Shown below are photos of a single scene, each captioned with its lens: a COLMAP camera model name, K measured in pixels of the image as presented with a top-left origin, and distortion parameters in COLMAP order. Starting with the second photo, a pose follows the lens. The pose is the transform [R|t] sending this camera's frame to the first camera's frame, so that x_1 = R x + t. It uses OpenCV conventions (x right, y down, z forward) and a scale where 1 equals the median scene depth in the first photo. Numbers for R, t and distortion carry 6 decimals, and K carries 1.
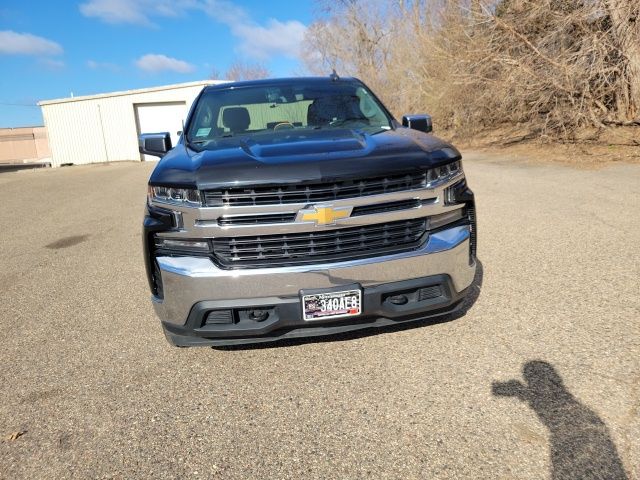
lens RADIAL K [[477.4, 0, 324.5], [0, 477.4, 231.4], [0, 0, 1]] dist [0.053397, -0.038358]
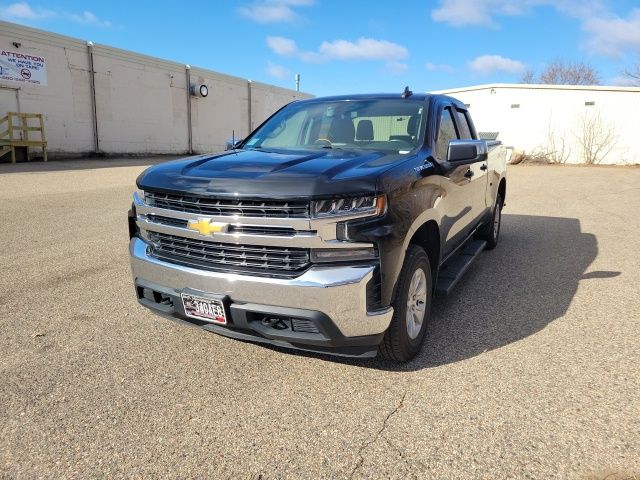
lens RADIAL K [[477.4, 0, 326.2], [0, 477.4, 235.0], [0, 0, 1]] dist [0.053397, -0.038358]
pose [[0.813650, 0.185405, -0.550998, 0.779715], [-0.182470, 0.981332, 0.060757, -0.124269], [0.551977, 0.051106, 0.832292, 0.211747]]
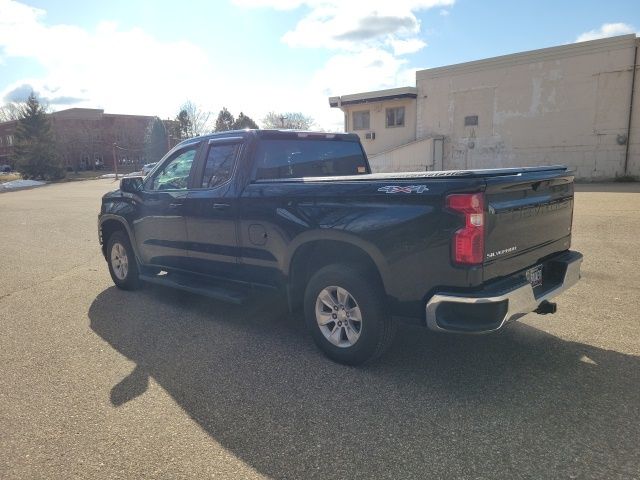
lens RADIAL K [[477.4, 0, 325.5], [0, 477.4, 238.2], [0, 0, 1]] dist [0.053397, -0.038358]
pose [[-0.780498, 0.185962, -0.596859, 0.921118], [-0.044415, 0.935826, 0.349653, -0.889231], [0.623578, 0.299413, -0.722151, 3.632574]]
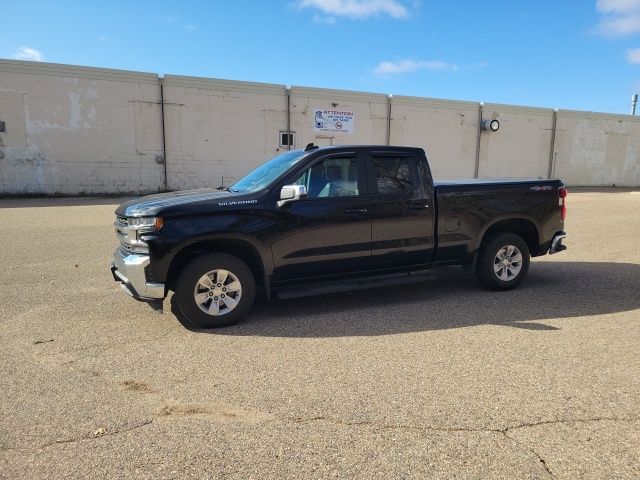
lens RADIAL K [[477.4, 0, 324.5], [0, 477.4, 235.3], [0, 0, 1]] dist [0.053397, -0.038358]
pose [[0.249036, 0.197236, -0.948198, 2.118793], [-0.215053, 0.965864, 0.144429, -0.483647], [0.944316, 0.167945, 0.282951, 1.183296]]
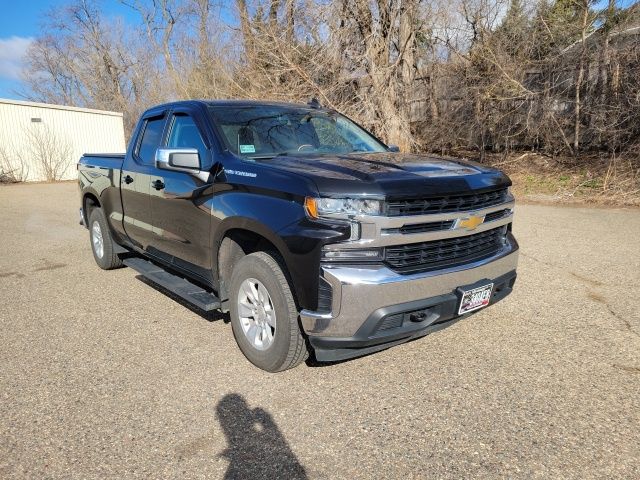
lens RADIAL K [[477.4, 0, 319.5], [0, 477.4, 240.4], [0, 0, 1]] dist [0.053397, -0.038358]
pose [[0.866484, -0.038068, 0.497751, -0.846272], [0.065716, 0.997109, -0.038139, 0.030059], [-0.494860, 0.065757, 0.866481, 0.152185]]
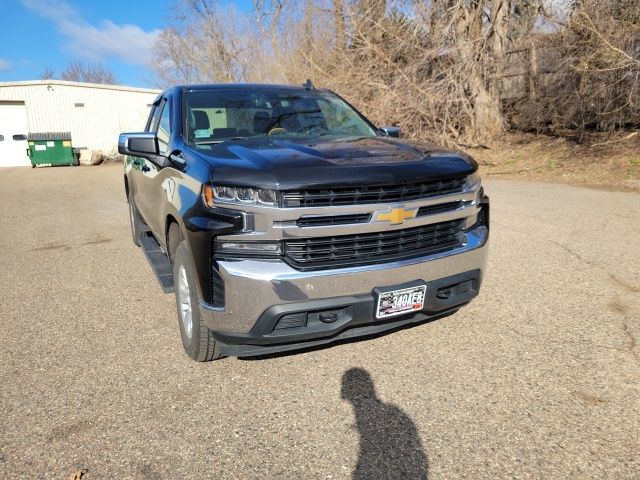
lens RADIAL K [[477.4, 0, 321.8], [0, 477.4, 228.8], [0, 0, 1]] dist [0.053397, -0.038358]
pose [[0.954357, -0.012921, 0.298389, -0.435282], [0.023184, 0.999254, -0.030880, 0.022650], [-0.297768, 0.036388, 0.953945, 0.044045]]
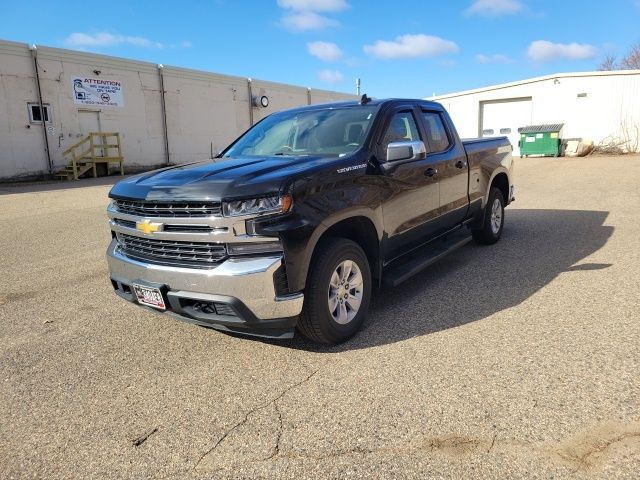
lens RADIAL K [[477.4, 0, 327.3], [0, 477.4, 225.1], [0, 0, 1]] dist [0.053397, -0.038358]
pose [[0.724317, 0.151251, -0.672672, 1.160487], [-0.148703, 0.986949, 0.061797, -0.181199], [0.673240, 0.055267, 0.737356, 0.325255]]
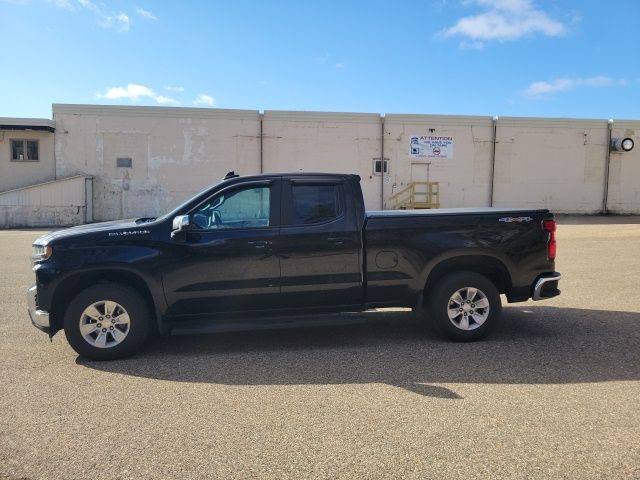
lens RADIAL K [[477.4, 0, 326.3], [0, 477.4, 222.9], [0, 0, 1]] dist [0.053397, -0.038358]
pose [[-0.027109, 0.120635, -0.992327, 2.056076], [-0.195778, 0.972826, 0.123613, -0.676674], [0.980273, 0.197627, -0.002754, 2.096189]]
